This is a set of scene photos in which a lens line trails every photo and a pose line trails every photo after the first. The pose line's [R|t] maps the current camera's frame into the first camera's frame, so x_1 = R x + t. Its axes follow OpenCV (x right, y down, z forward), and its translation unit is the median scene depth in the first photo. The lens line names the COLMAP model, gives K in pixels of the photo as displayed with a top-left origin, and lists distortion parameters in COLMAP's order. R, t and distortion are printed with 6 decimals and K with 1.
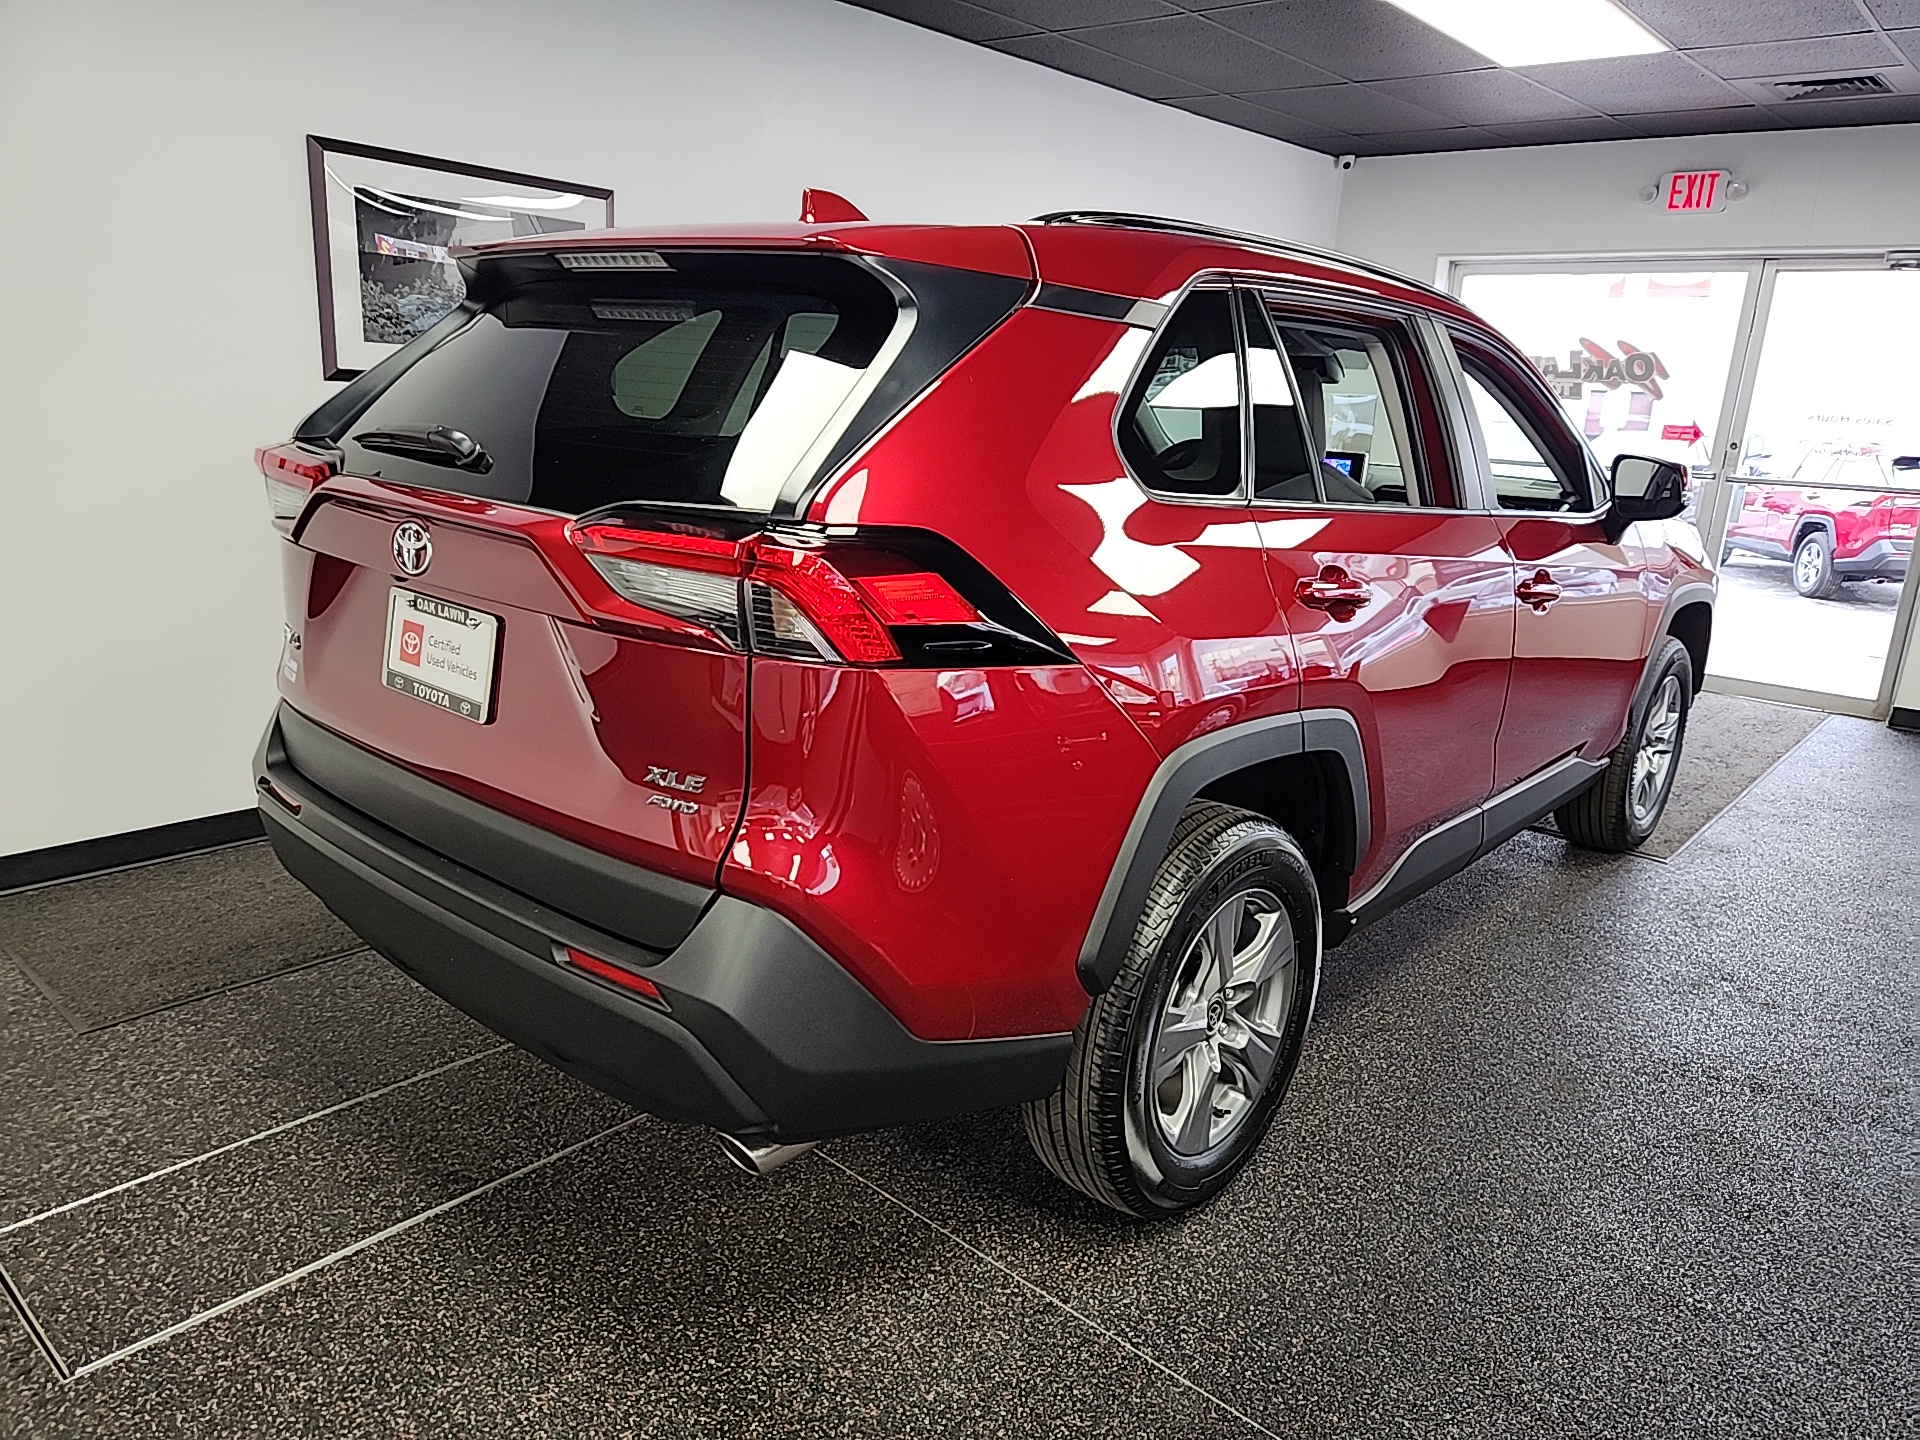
lens RADIAL K [[1283.5, 0, 966.0], [0, 1283.5, 716.5], [0, 0, 1]] dist [0.077366, -0.064477]
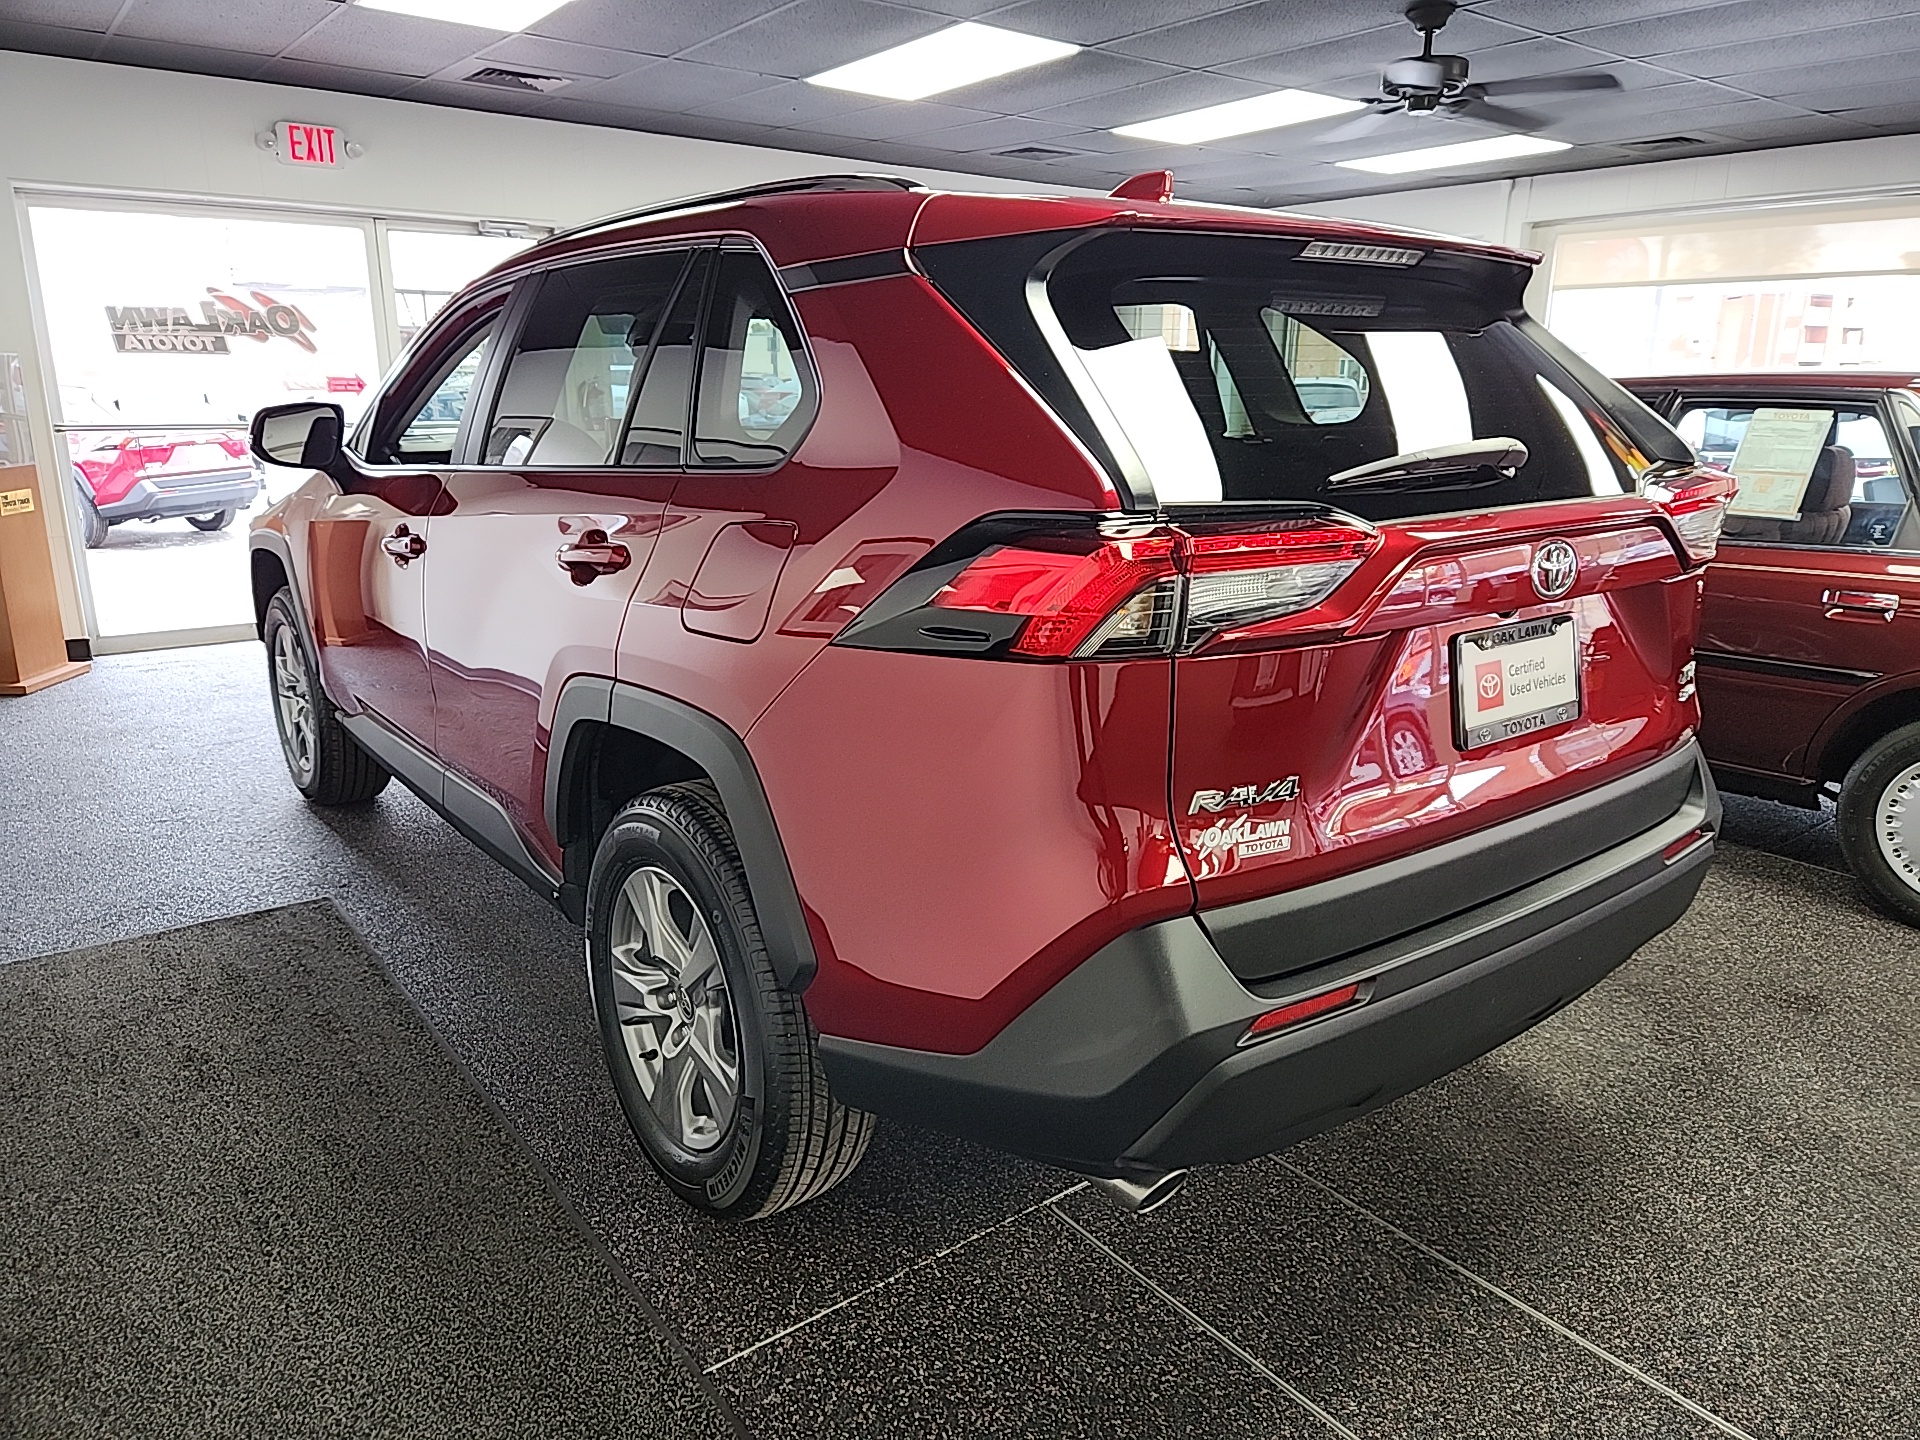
lens RADIAL K [[1323.0, 0, 949.0], [0, 1323.0, 701.9], [0, 0, 1]] dist [0.055830, -0.046005]
pose [[0.206134, -0.284595, 0.936224, -0.659618], [0.256204, 0.939091, 0.229056, -0.169741], [-0.944388, 0.192648, 0.266493, 0.536199]]
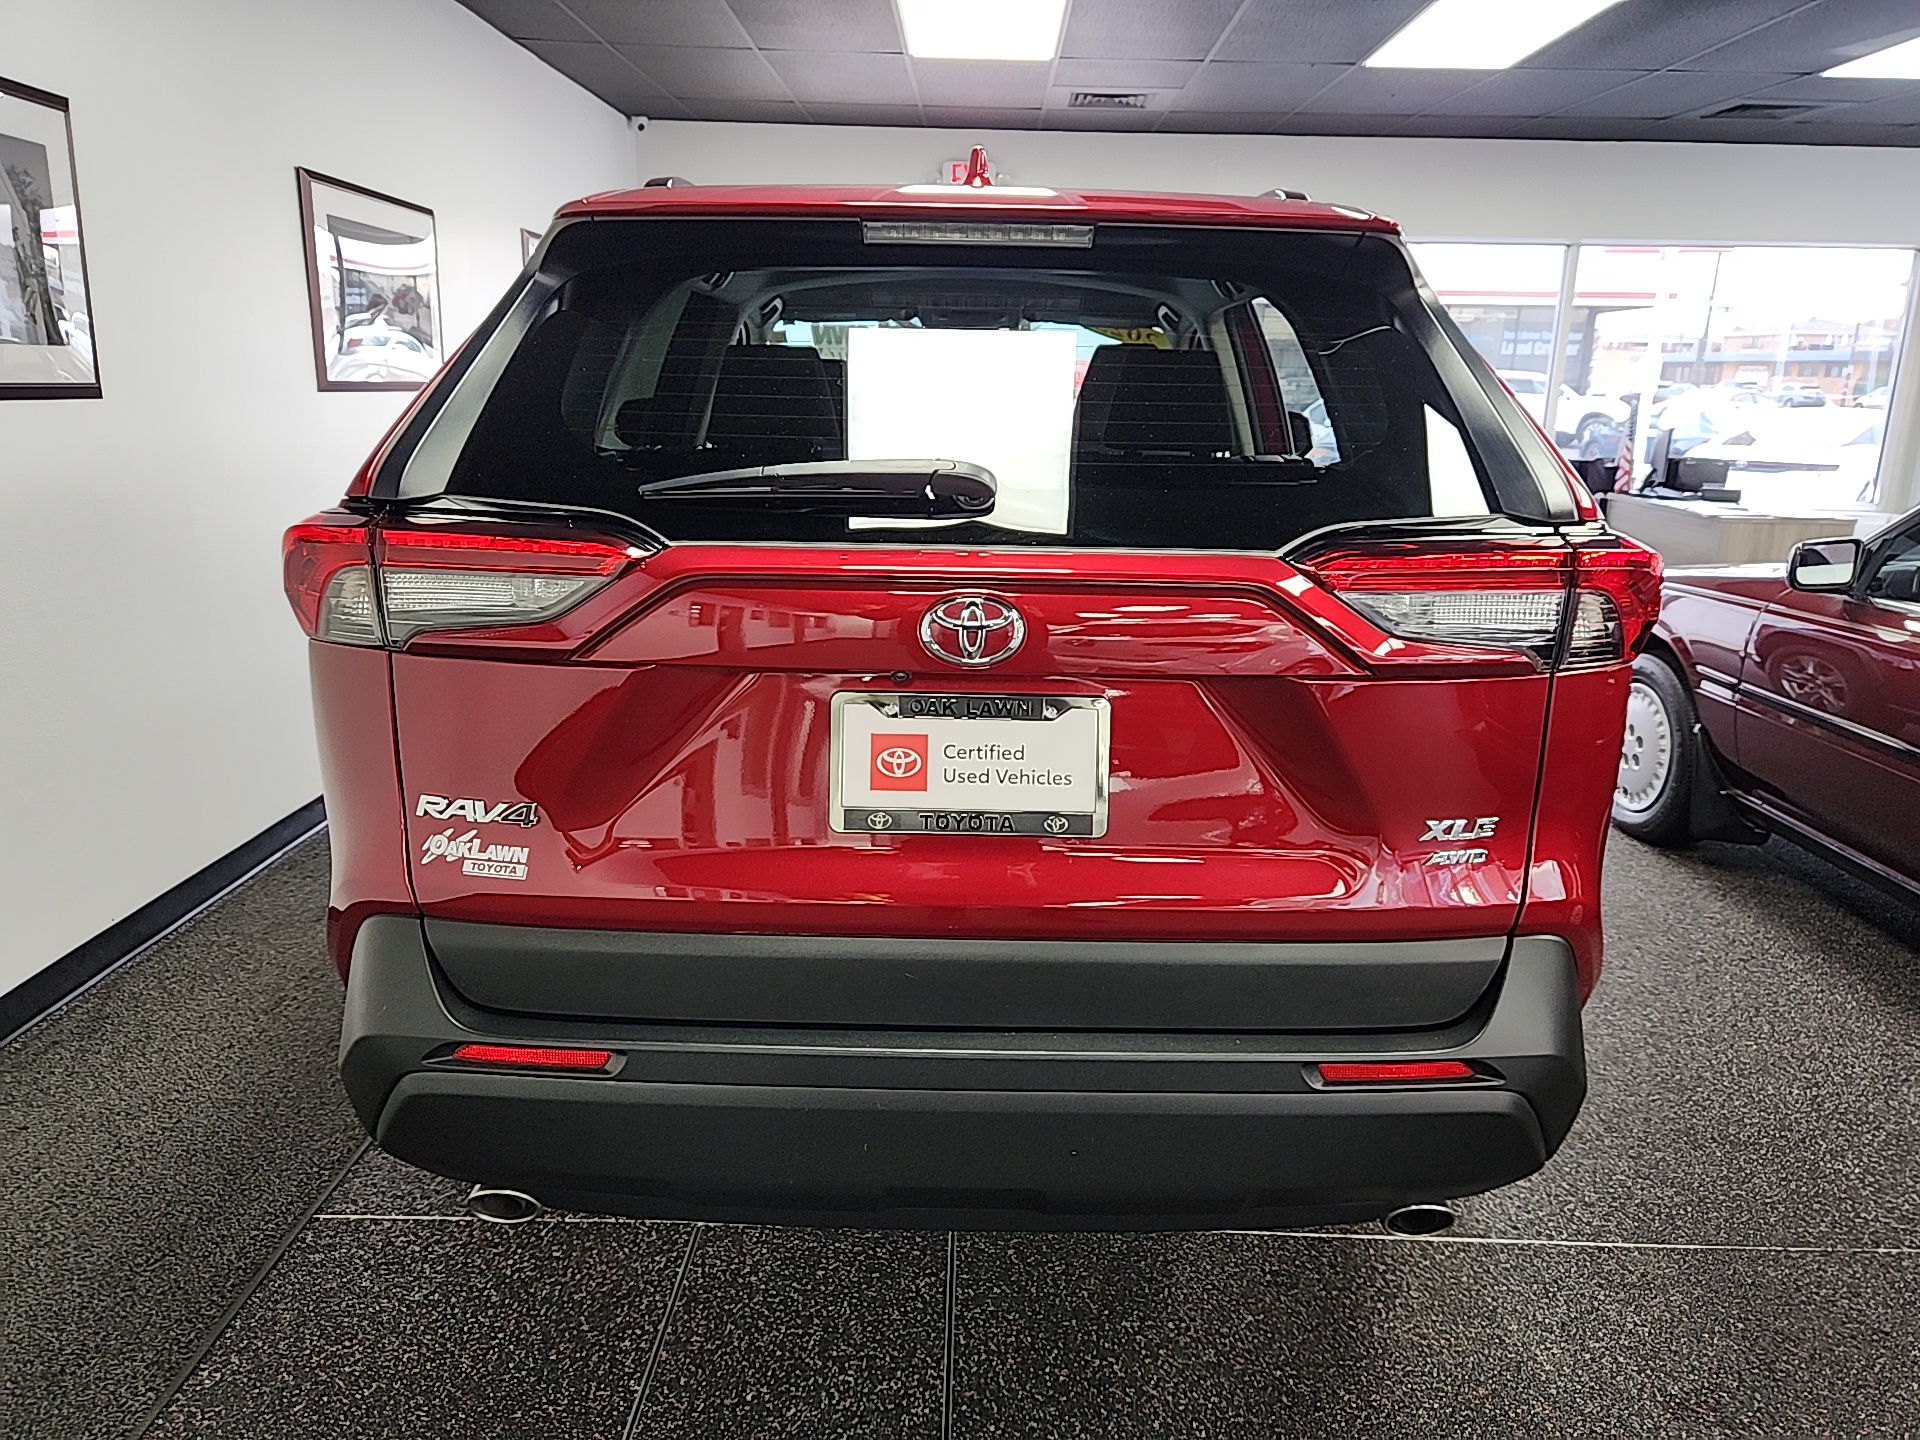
lens RADIAL K [[1323.0, 0, 949.0], [0, 1323.0, 701.9], [0, 0, 1]] dist [0.055830, -0.046005]
pose [[0.763654, -0.191023, 0.616719, -0.412366], [0.185064, 0.979909, 0.074362, -0.067331], [-0.618533, 0.057346, 0.783663, 0.195678]]
